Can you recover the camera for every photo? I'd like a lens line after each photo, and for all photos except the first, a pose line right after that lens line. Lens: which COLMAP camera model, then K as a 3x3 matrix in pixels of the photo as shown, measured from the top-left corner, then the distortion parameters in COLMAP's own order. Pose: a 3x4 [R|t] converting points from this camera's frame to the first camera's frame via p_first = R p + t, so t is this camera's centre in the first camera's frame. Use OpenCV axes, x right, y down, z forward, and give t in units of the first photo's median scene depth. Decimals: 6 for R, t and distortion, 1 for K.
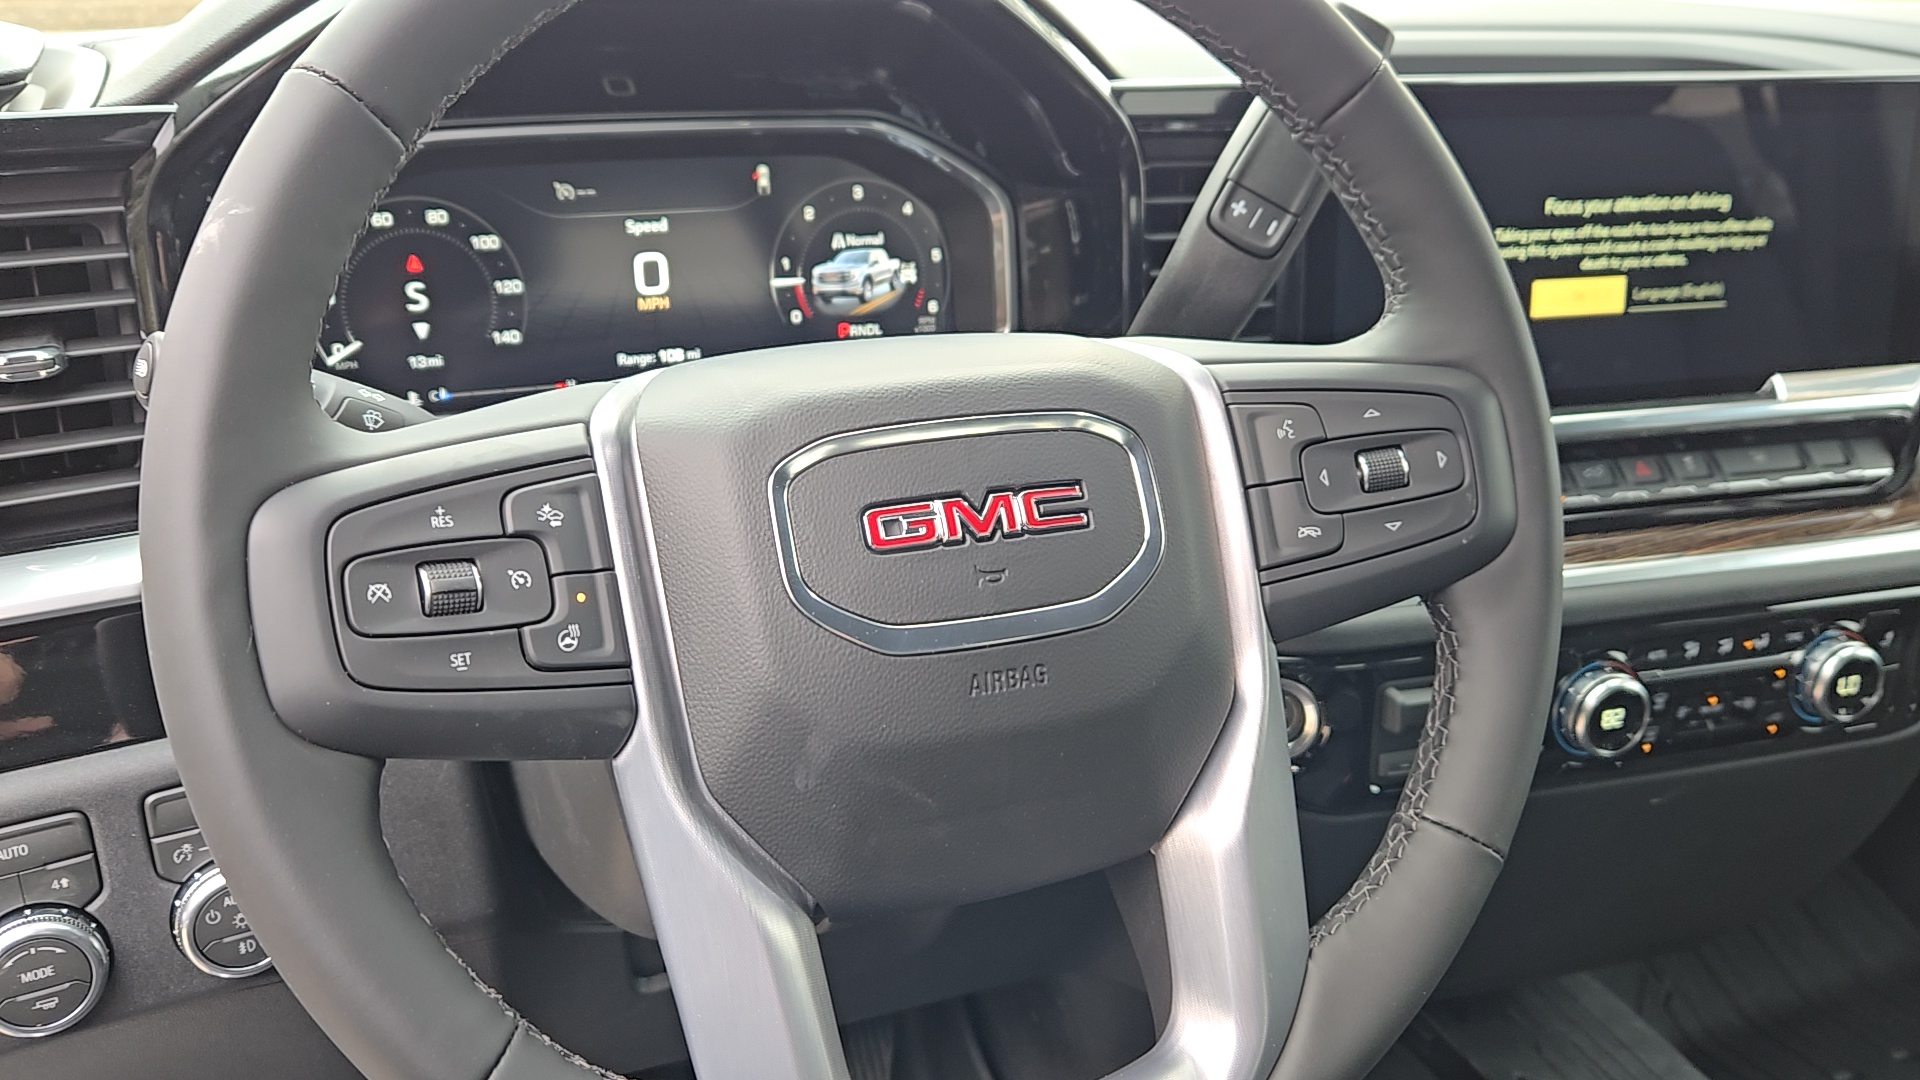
lens RADIAL K [[1588.2, 0, 958.8], [0, 1588.2, 532.8], [0, 0, 1]] dist [0.019030, -0.006240]
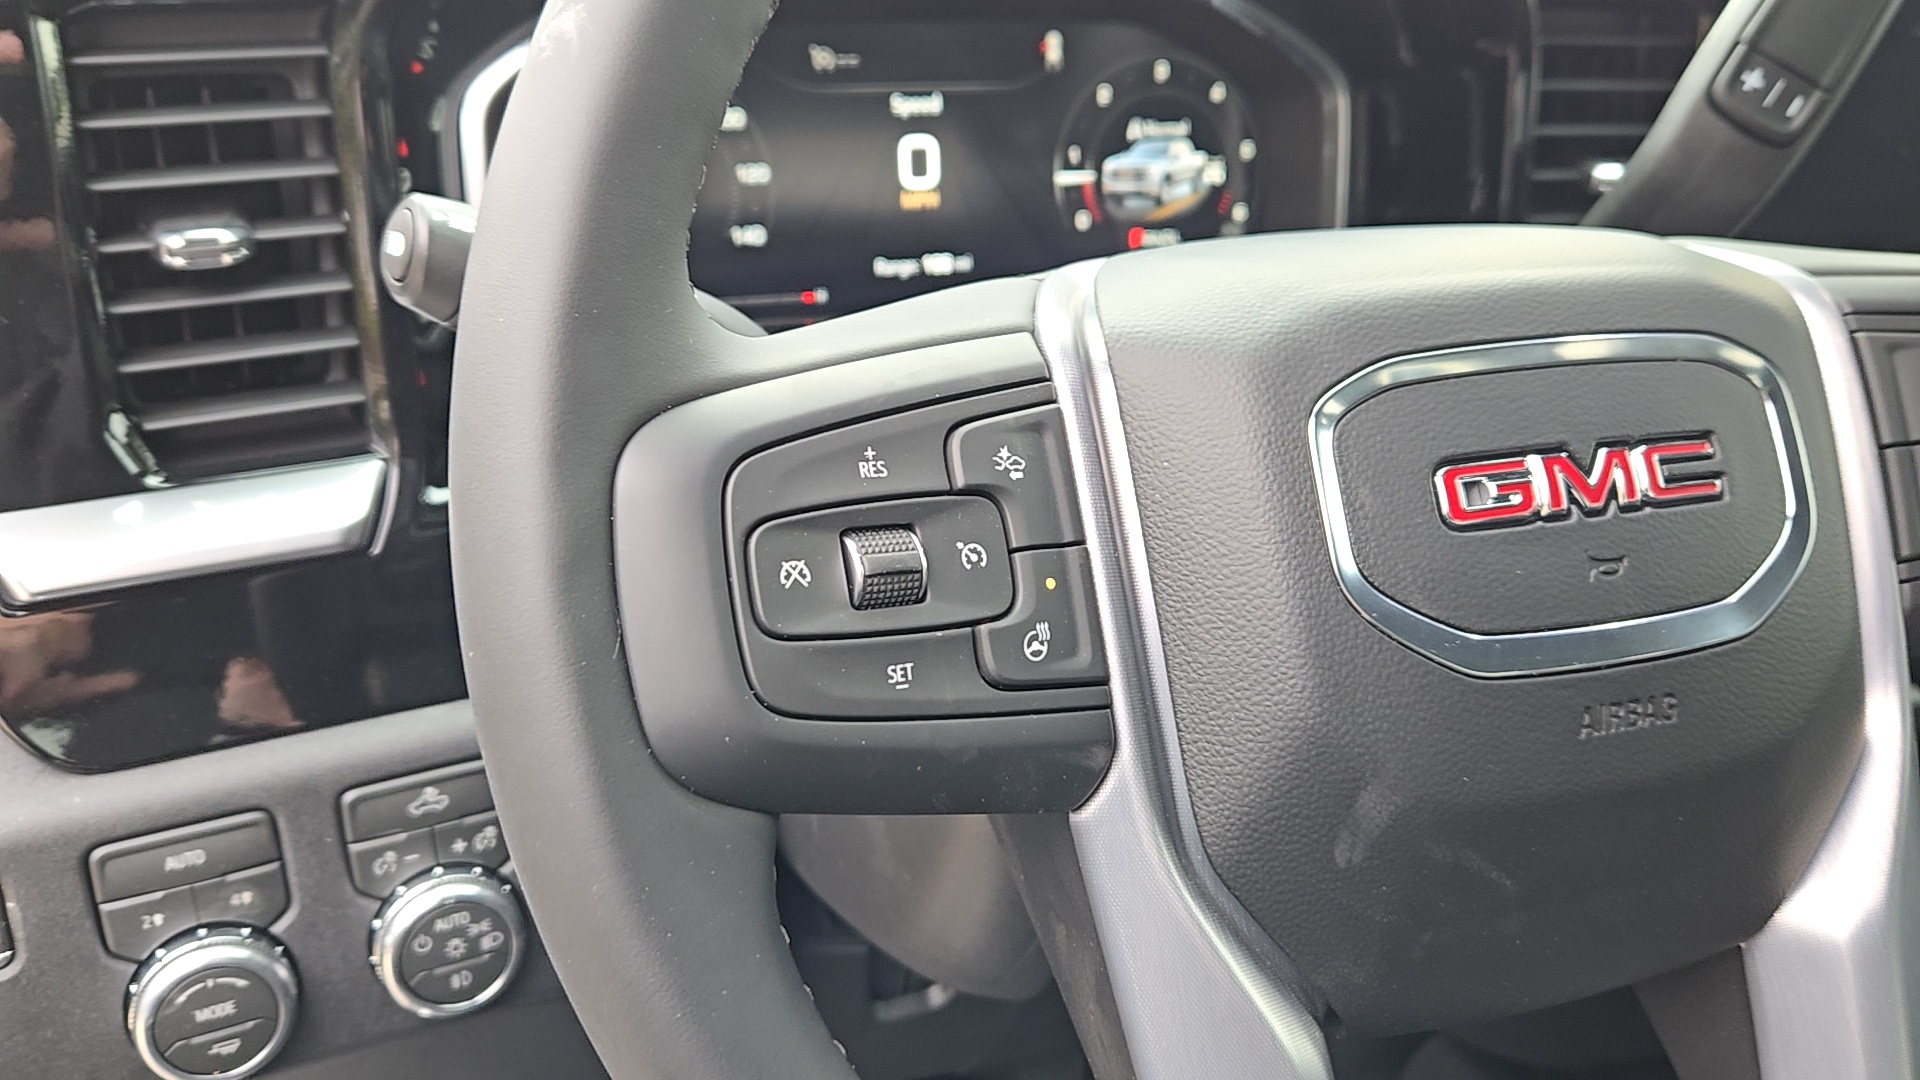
lens RADIAL K [[1593.9, 0, 960.0], [0, 1593.9, 540.0], [0, 0, 1]] dist [0.004240, -0.007436]
pose [[0.999124, 0.028579, -0.030568, -0.140918], [-0.027271, 0.998729, 0.042382, -0.003577], [0.031740, -0.041511, 0.998634, 0.168839]]
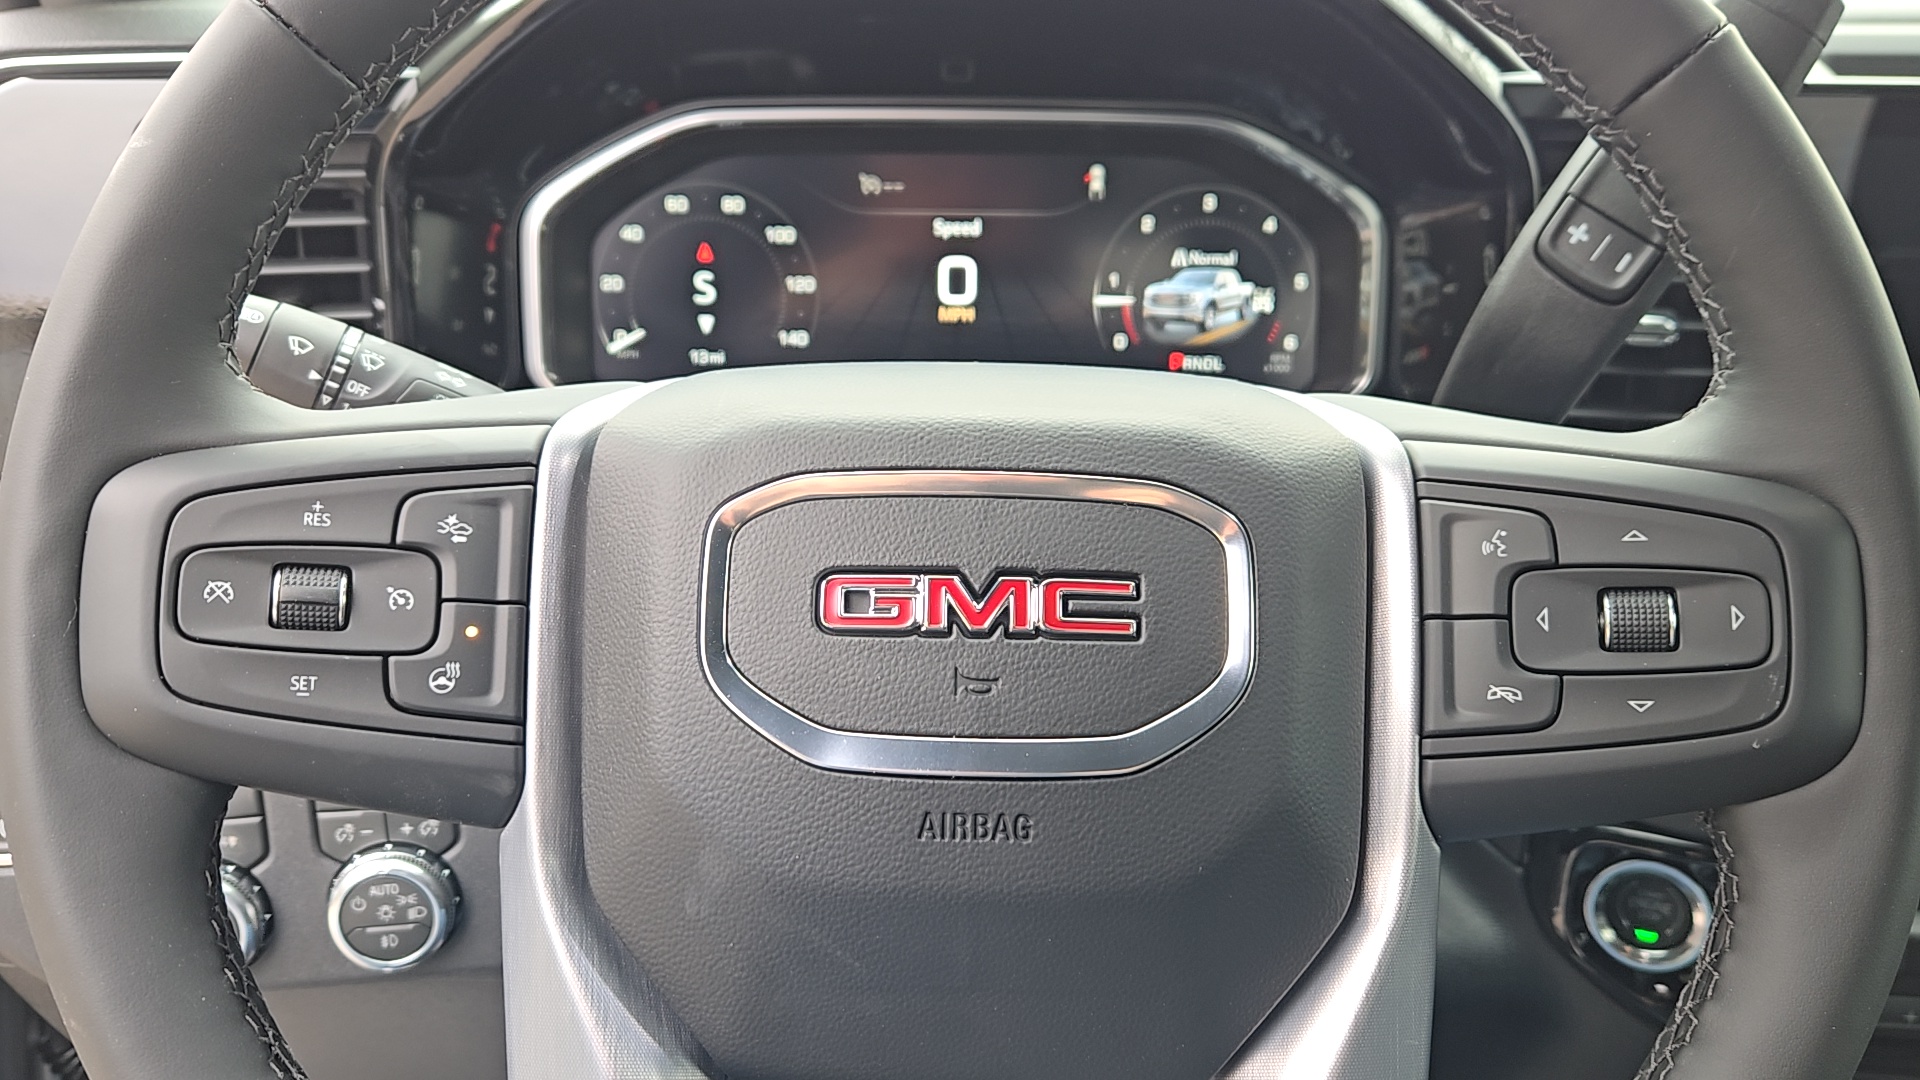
lens RADIAL K [[1593.9, 0, 960.0], [0, 1593.9, 540.0], [0, 0, 1]] dist [0.004240, -0.007436]
pose [[0.915720, 0.127263, -0.381132, 0.168353], [-0.133550, 0.990991, 0.010030, -0.027113], [0.378975, 0.041716, 0.924466, 0.176215]]
